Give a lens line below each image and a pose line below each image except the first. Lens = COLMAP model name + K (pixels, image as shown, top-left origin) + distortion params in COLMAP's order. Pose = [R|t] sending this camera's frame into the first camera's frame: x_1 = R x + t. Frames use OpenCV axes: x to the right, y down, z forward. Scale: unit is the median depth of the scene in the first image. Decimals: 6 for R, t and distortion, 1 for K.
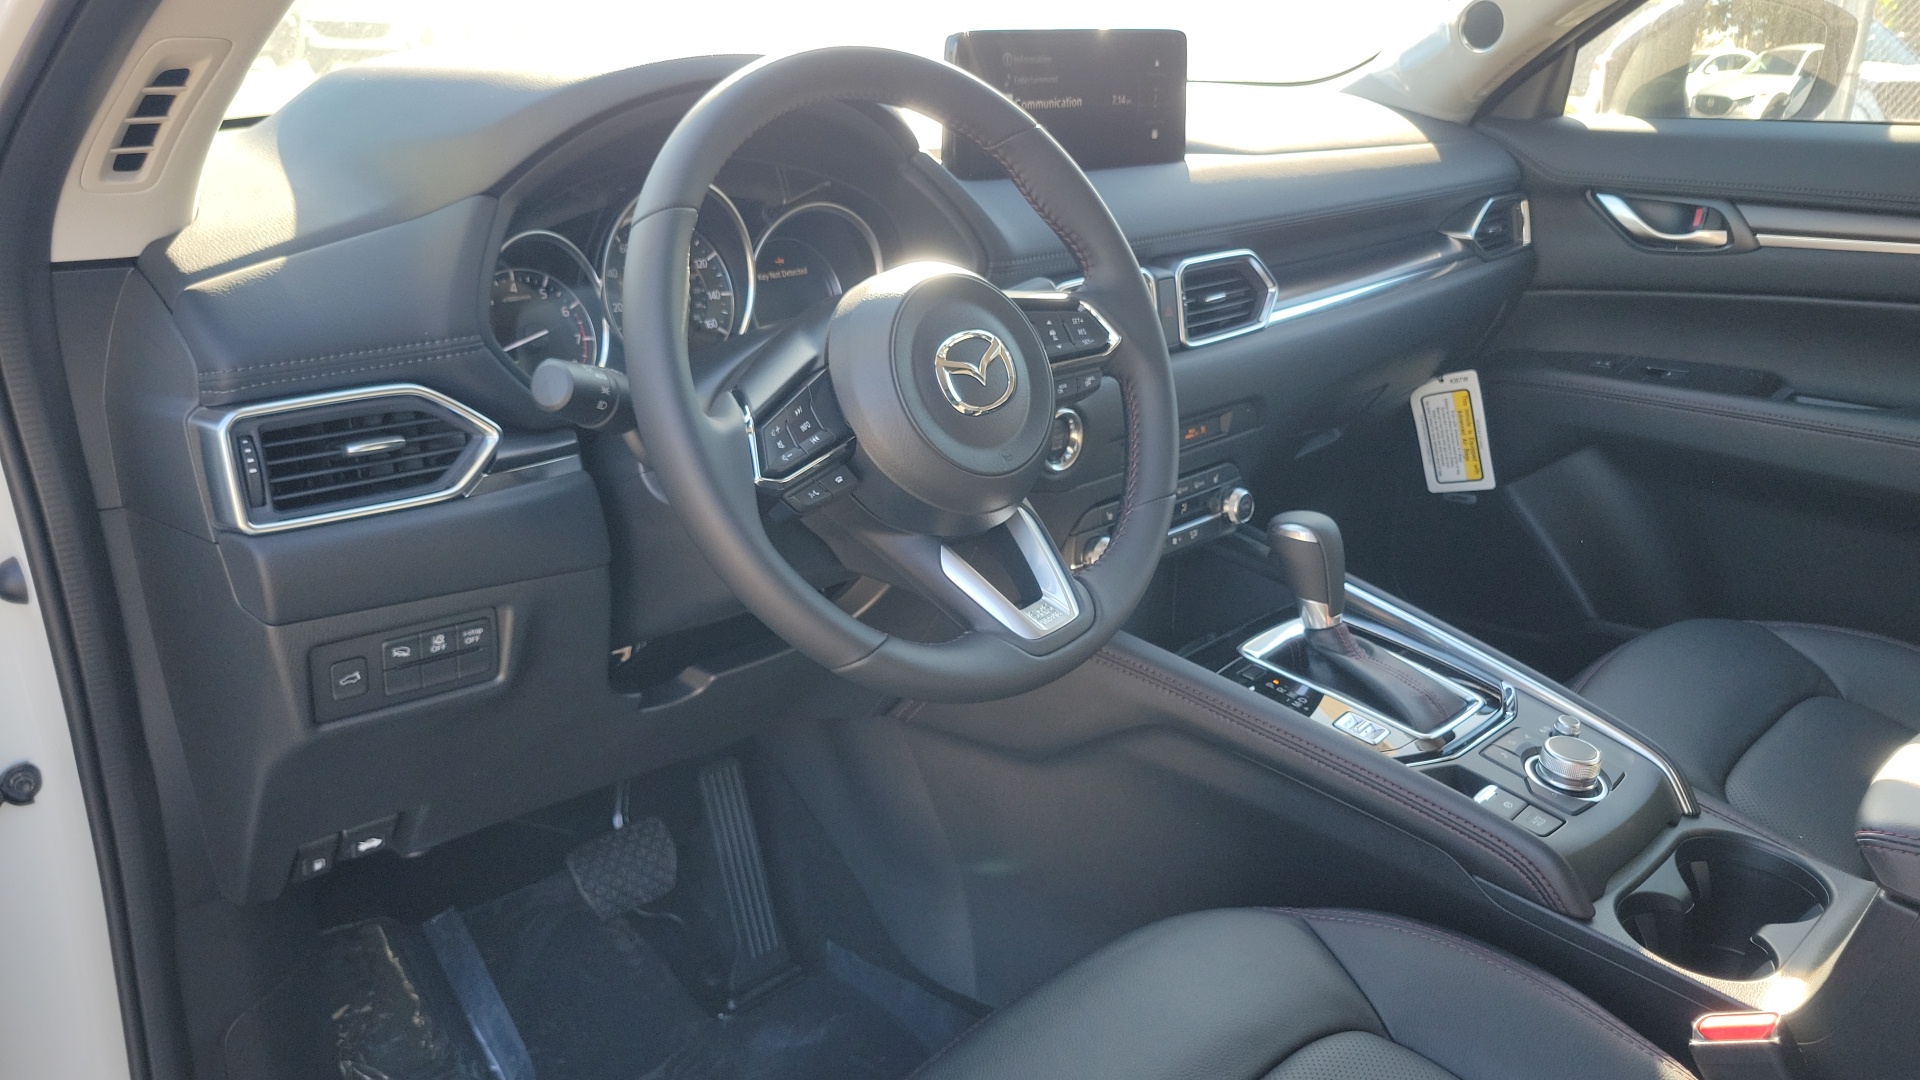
lens RADIAL K [[1446.9, 0, 955.5], [0, 1446.9, 564.8], [0, 0, 1]] dist [0.023234, -0.003639]
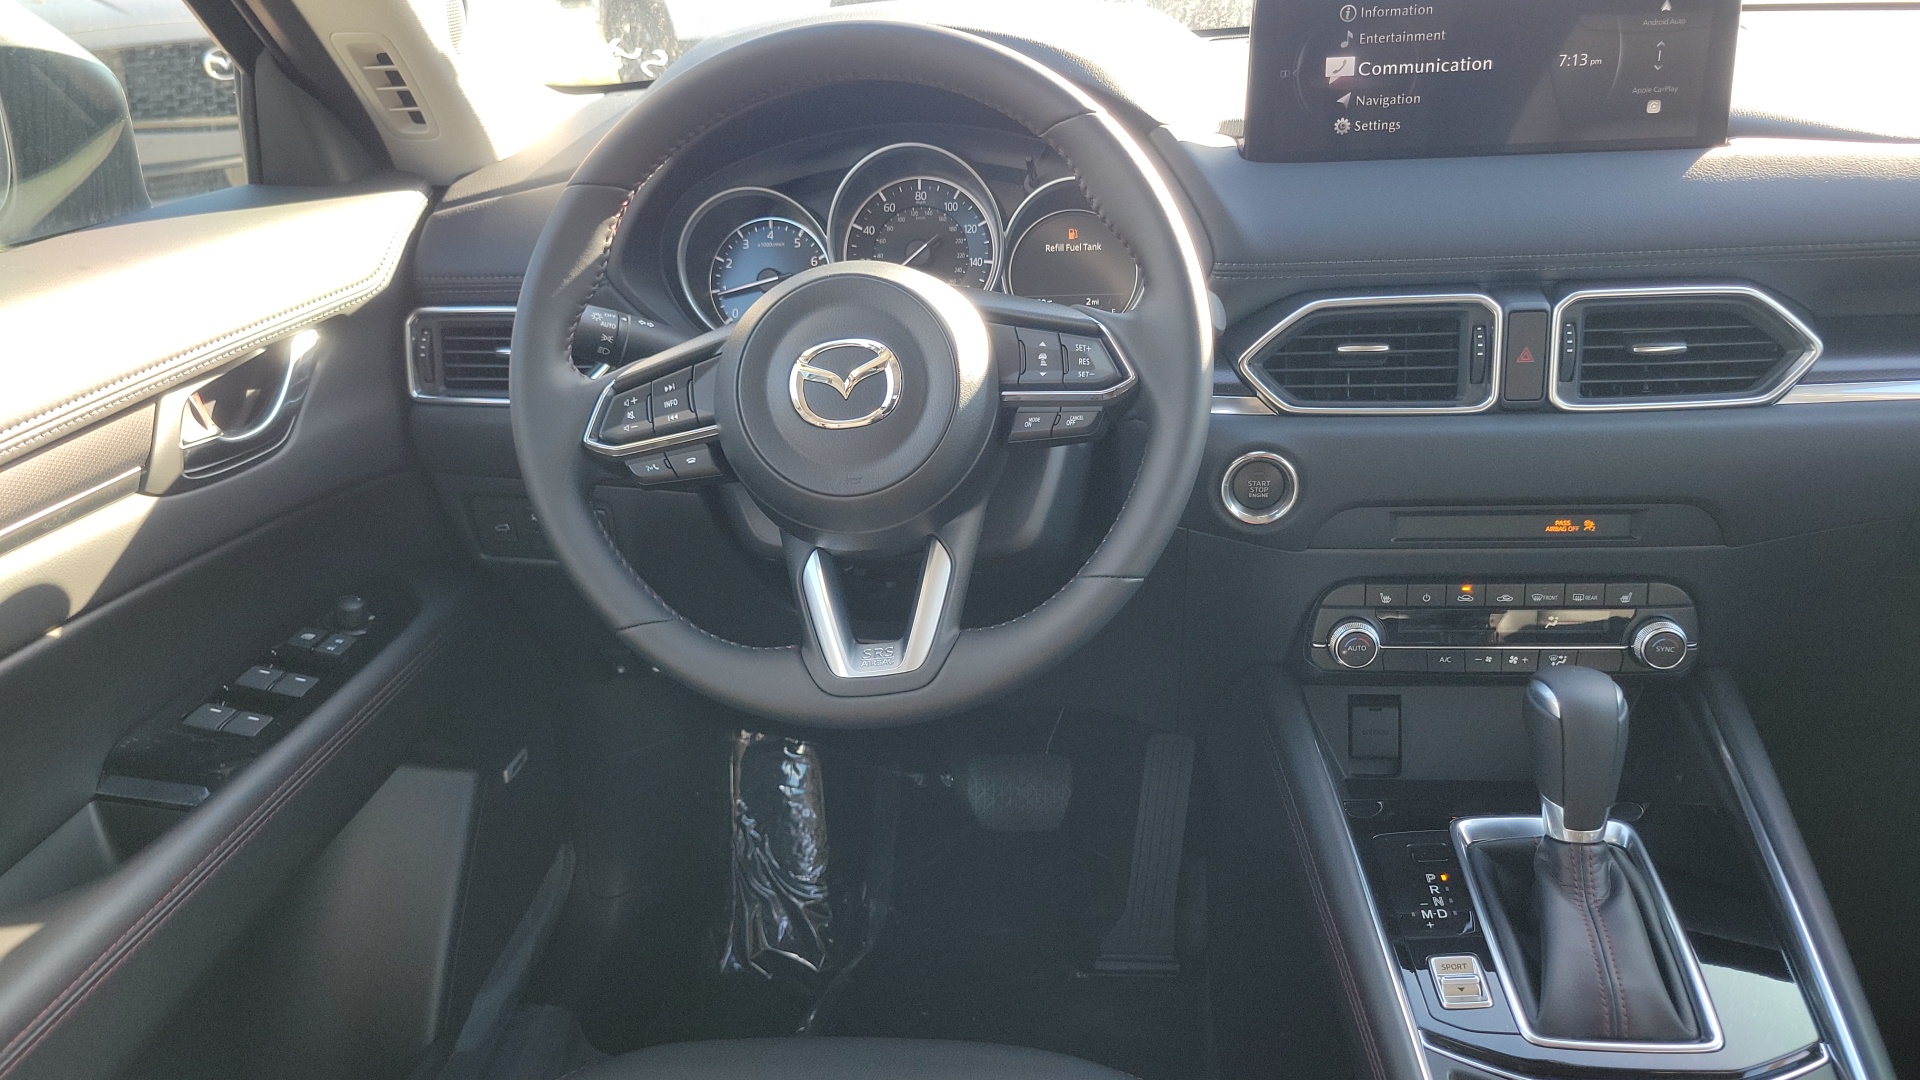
lens RADIAL K [[1444.5, 0, 966.2], [0, 1444.5, 546.2], [0, 0, 1]] dist [0.028526, -0.007340]
pose [[0.632058, 0.266161, -0.727778, 0.508702], [-0.222713, 0.961934, 0.158374, -0.130186], [0.742227, 0.061984, 0.667275, 0.292060]]
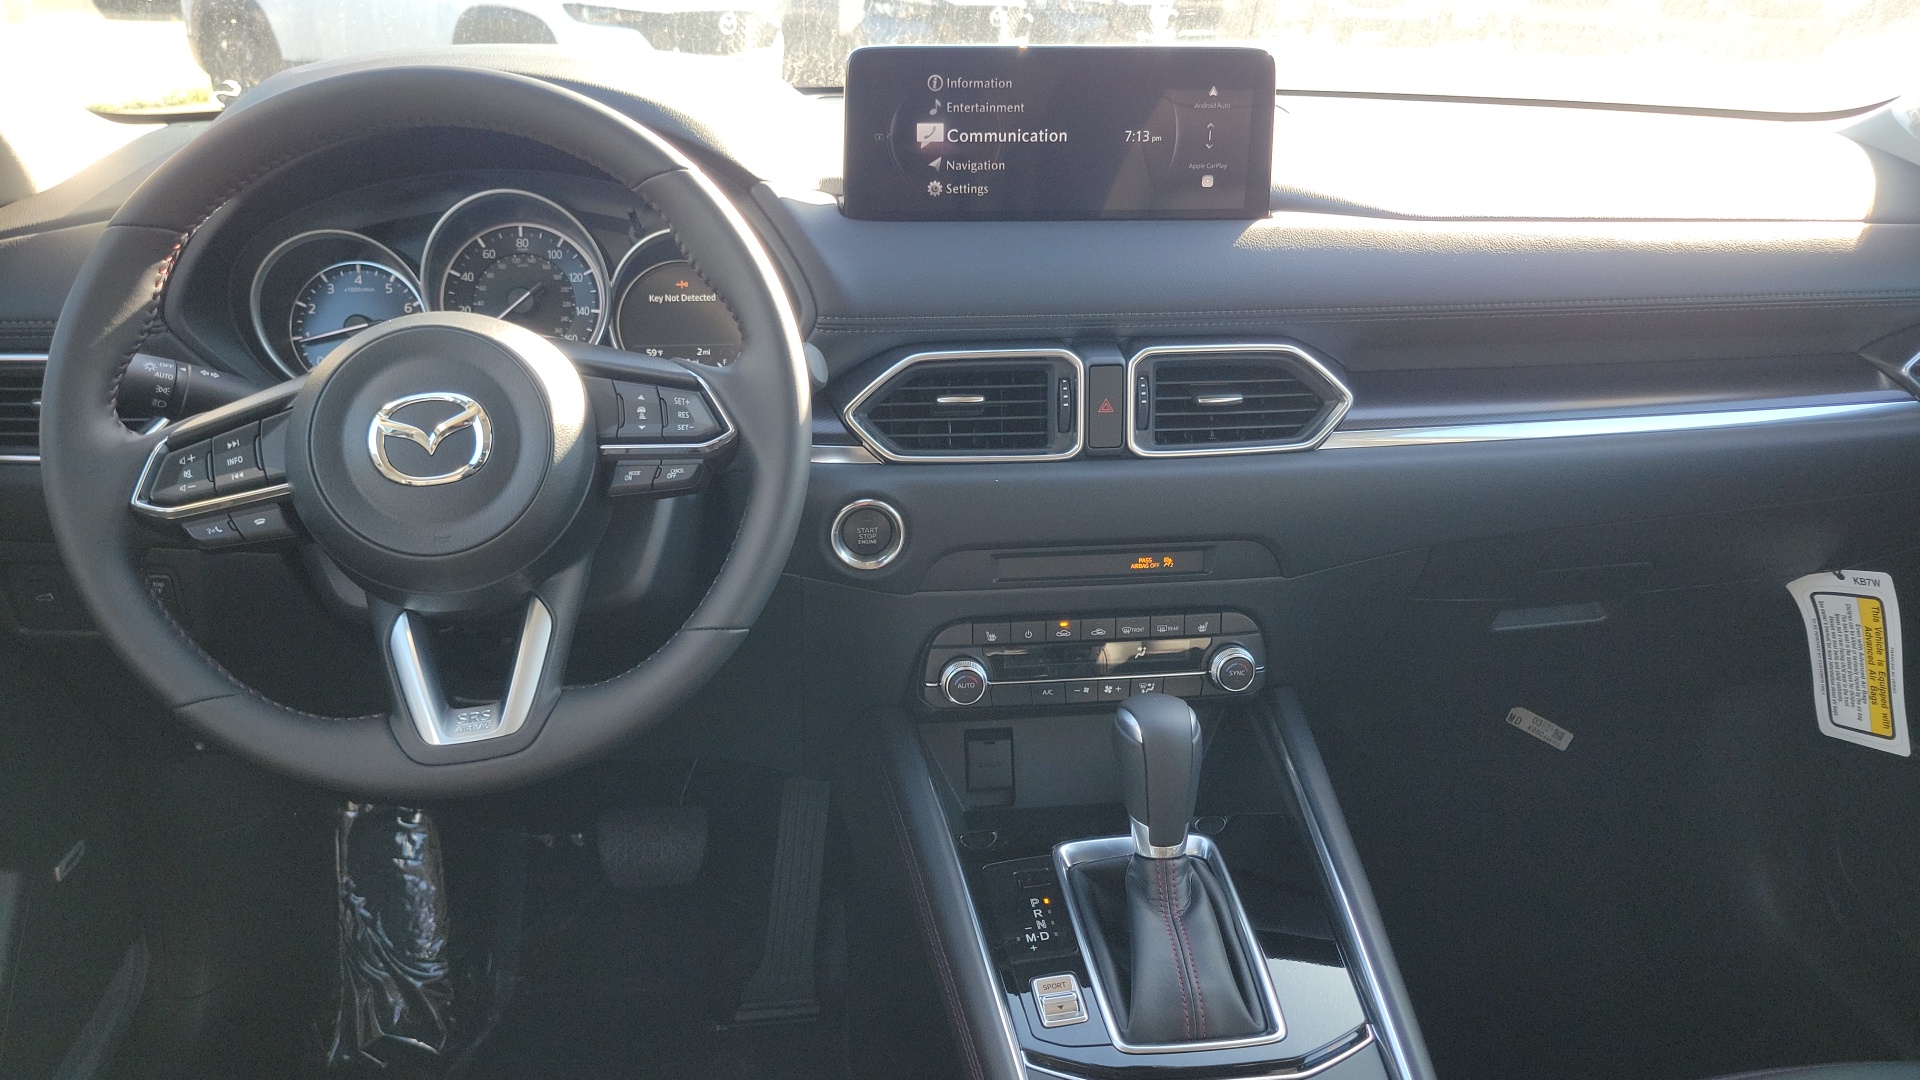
lens RADIAL K [[1444.3, 0, 960.0], [0, 1444.3, 540.0], [0, 0, 1]] dist [0.027627, -0.008293]
pose [[0.789319, 0.225423, -0.571104, 0.530223], [-0.221773, 0.972040, 0.077167, -0.141640], [0.572531, 0.065746, 0.817243, 0.301601]]
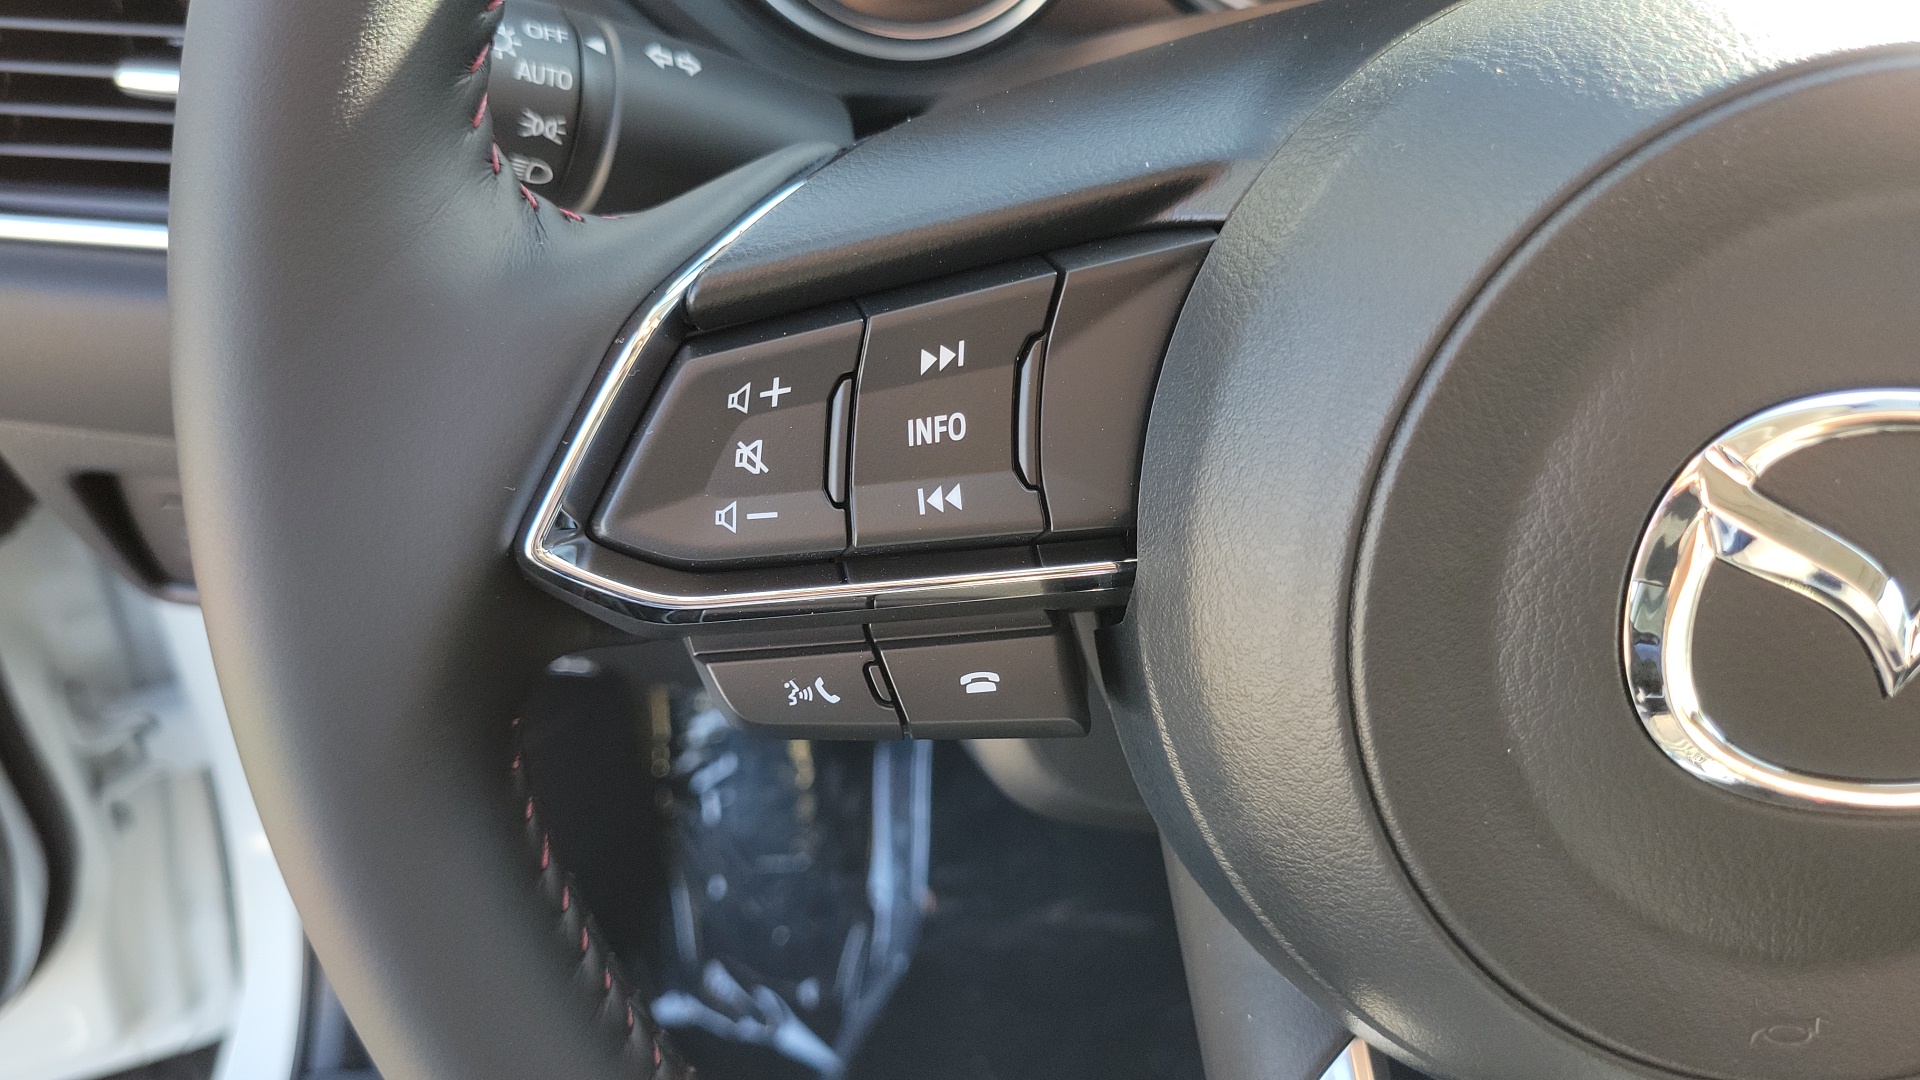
lens RADIAL K [[1503.6, 0, 933.6], [0, 1503.6, 537.3], [0, 0, 1]] dist [0.002994, -0.000689]
pose [[0.711764, 0.464023, -0.527329, 0.014430], [-0.268349, 0.873419, 0.406360, -0.123423], [0.649139, -0.147724, 0.746188, 0.509109]]
